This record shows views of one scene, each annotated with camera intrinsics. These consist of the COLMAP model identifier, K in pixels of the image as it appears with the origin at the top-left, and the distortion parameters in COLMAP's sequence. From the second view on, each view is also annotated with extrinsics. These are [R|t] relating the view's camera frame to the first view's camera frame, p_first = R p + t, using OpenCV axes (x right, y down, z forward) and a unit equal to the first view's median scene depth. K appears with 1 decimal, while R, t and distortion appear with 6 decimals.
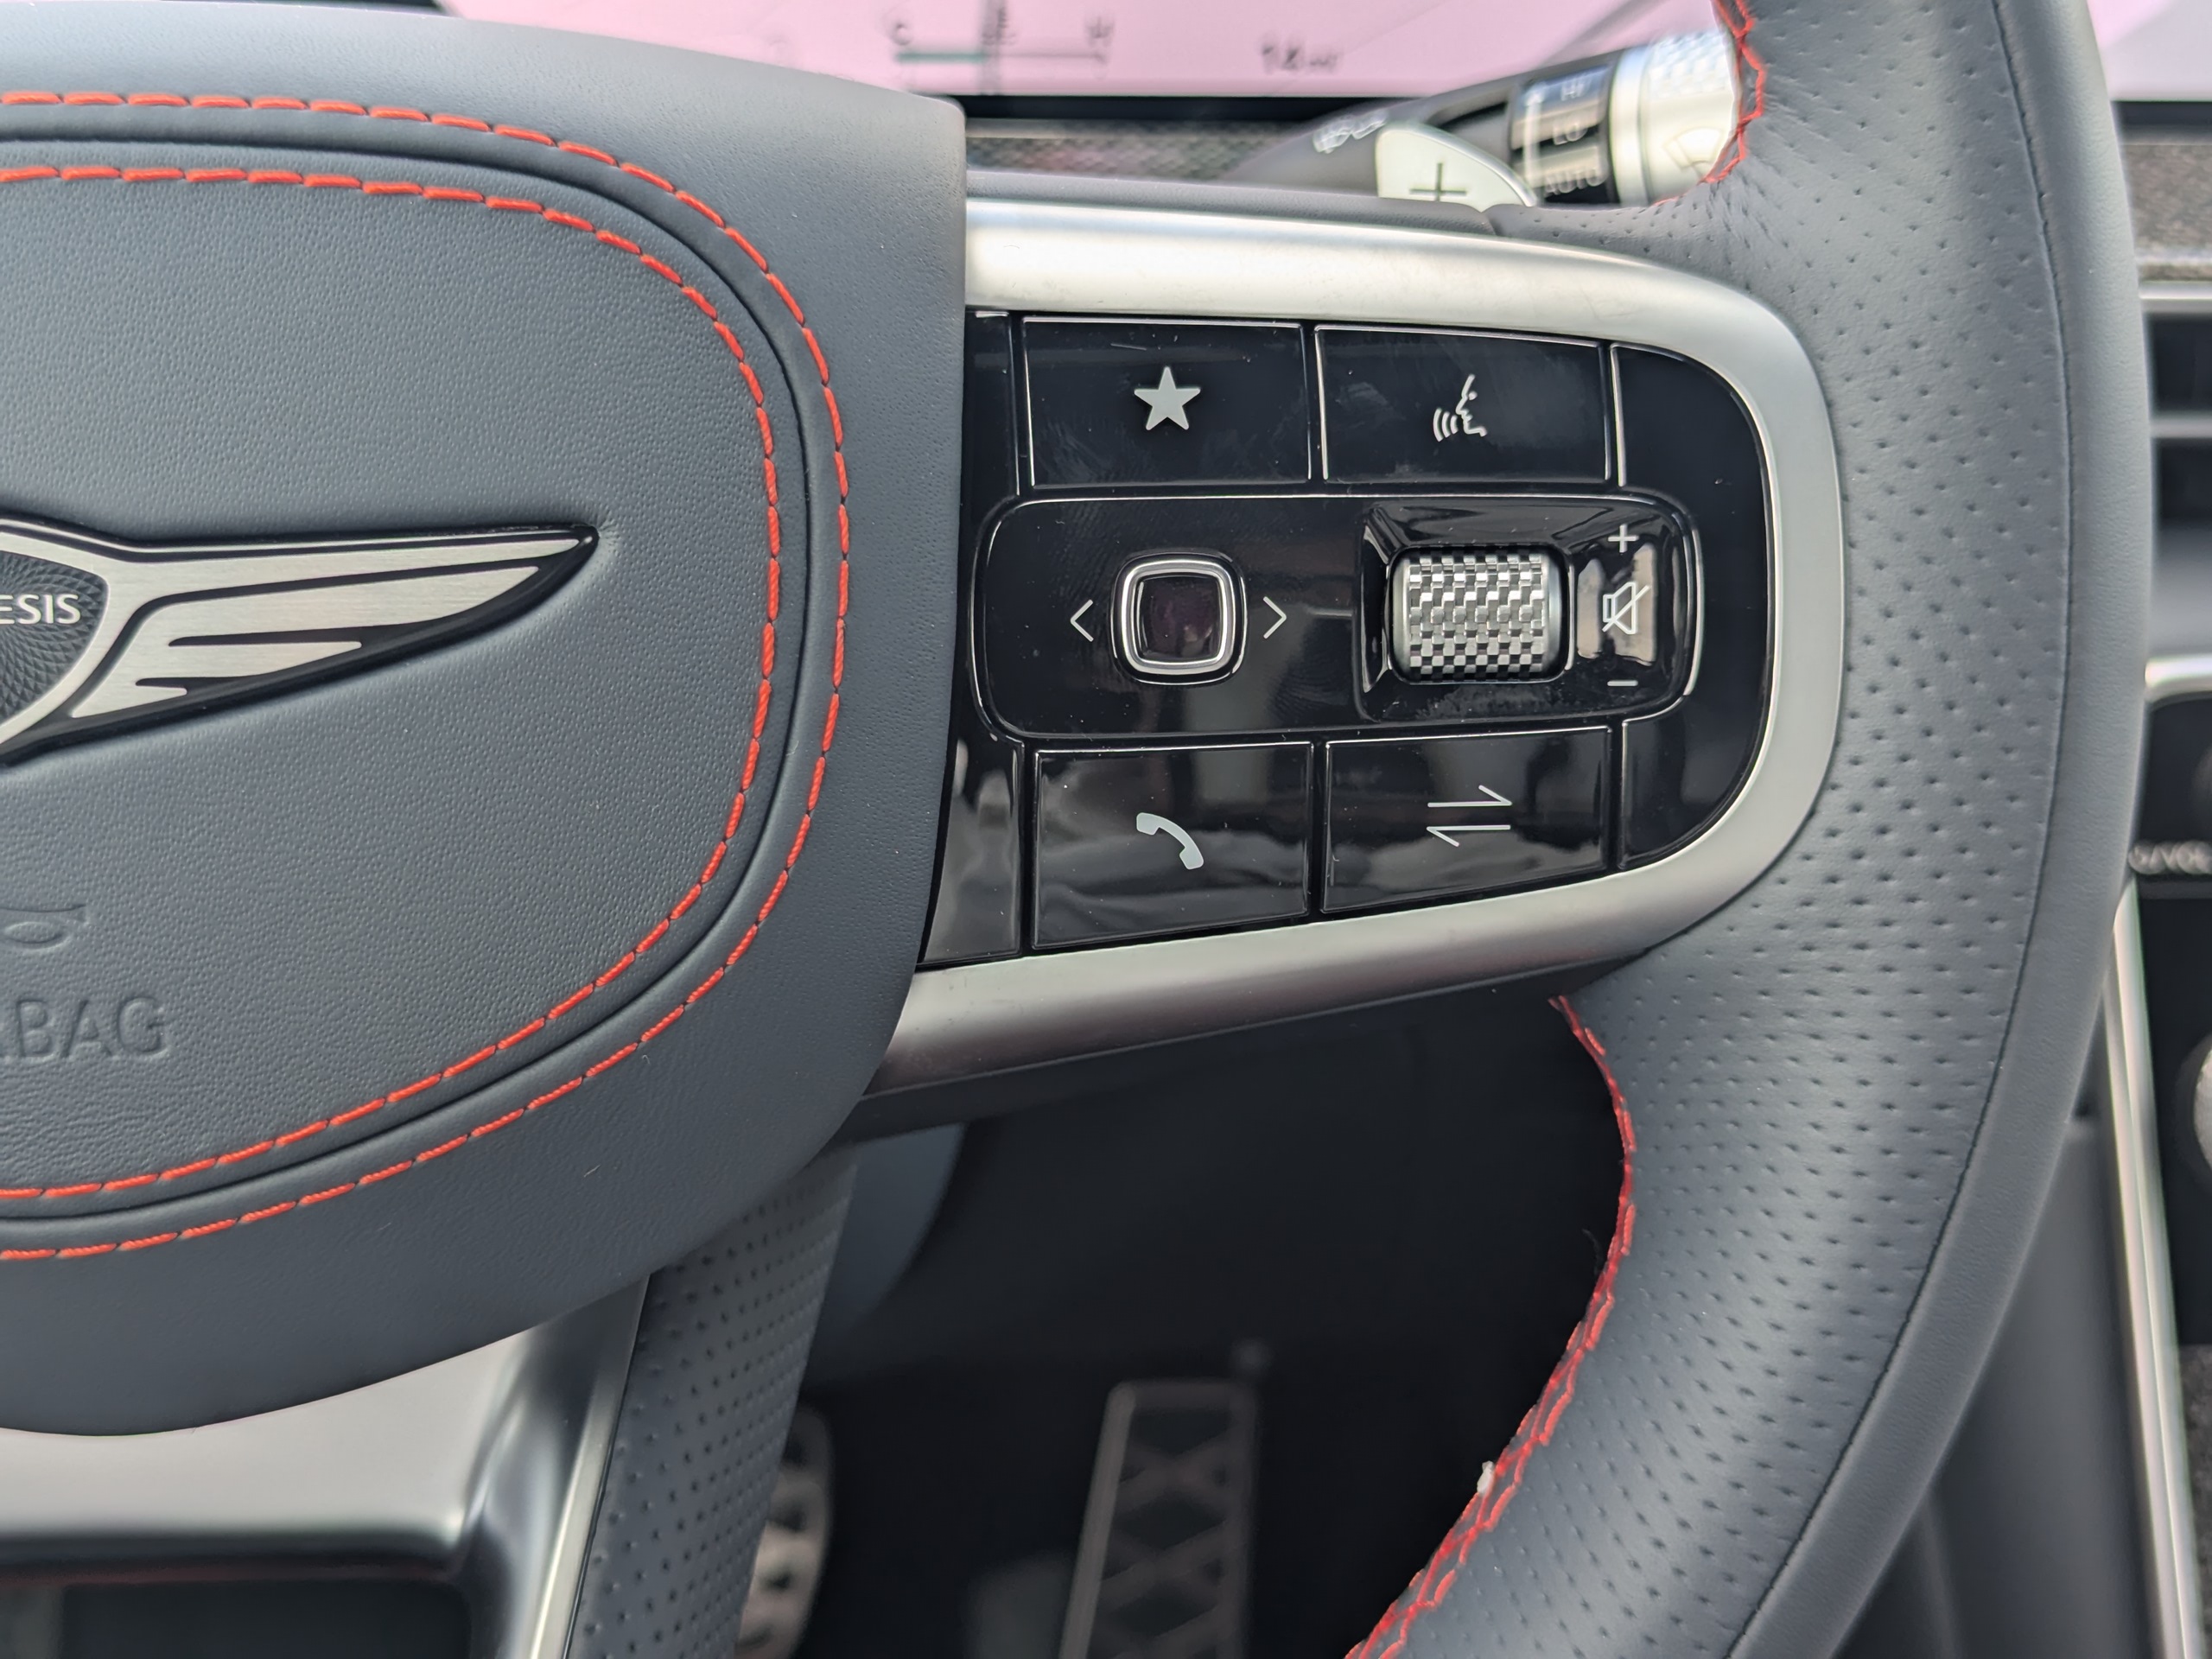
lens RADIAL K [[3177.0, 0, 1104.7], [0, 3177.0, 897.6], [0, 0, 1]] dist [0.020488, -0.014123]
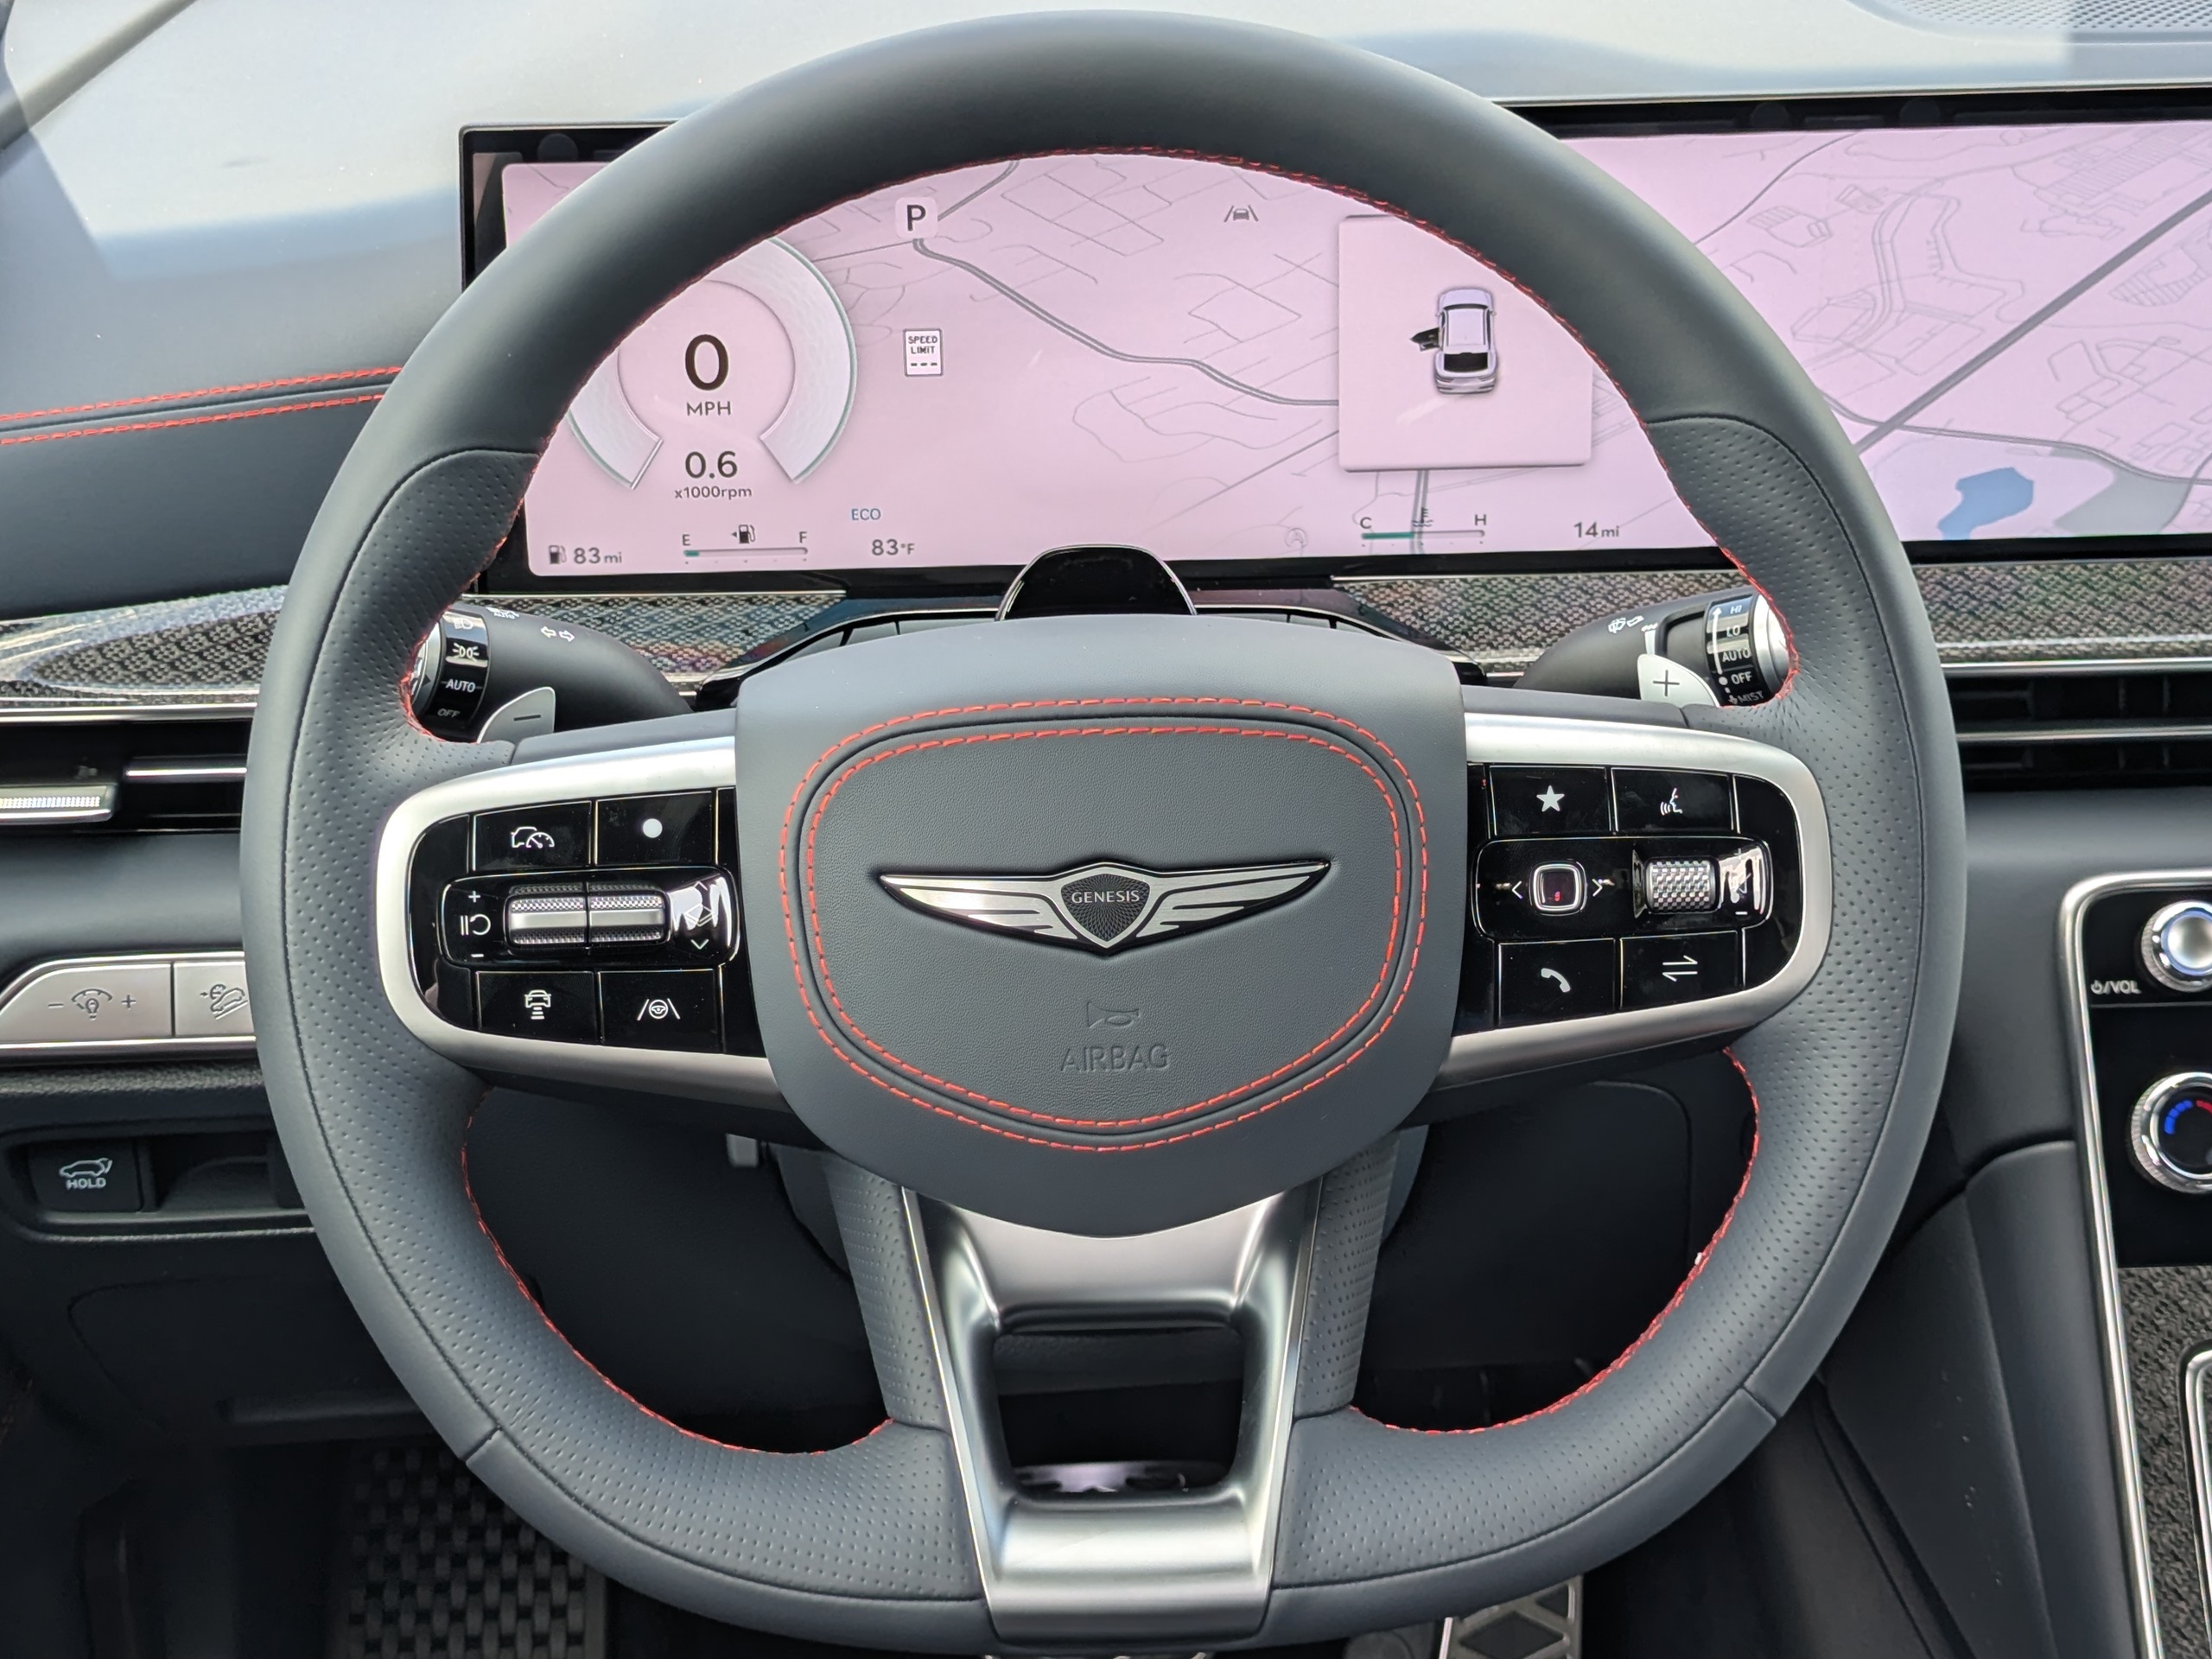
lens RADIAL K [[4393.4, 0, 1090.5], [0, 4393.4, 713.2], [0, 0, 1]] dist [0.147355, -0.135298]
pose [[0.998584, -0.016710, -0.050514, -0.162166], [0.012375, 0.996308, -0.084950, 0.060865], [0.051747, 0.084205, 0.995104, -2.399448]]
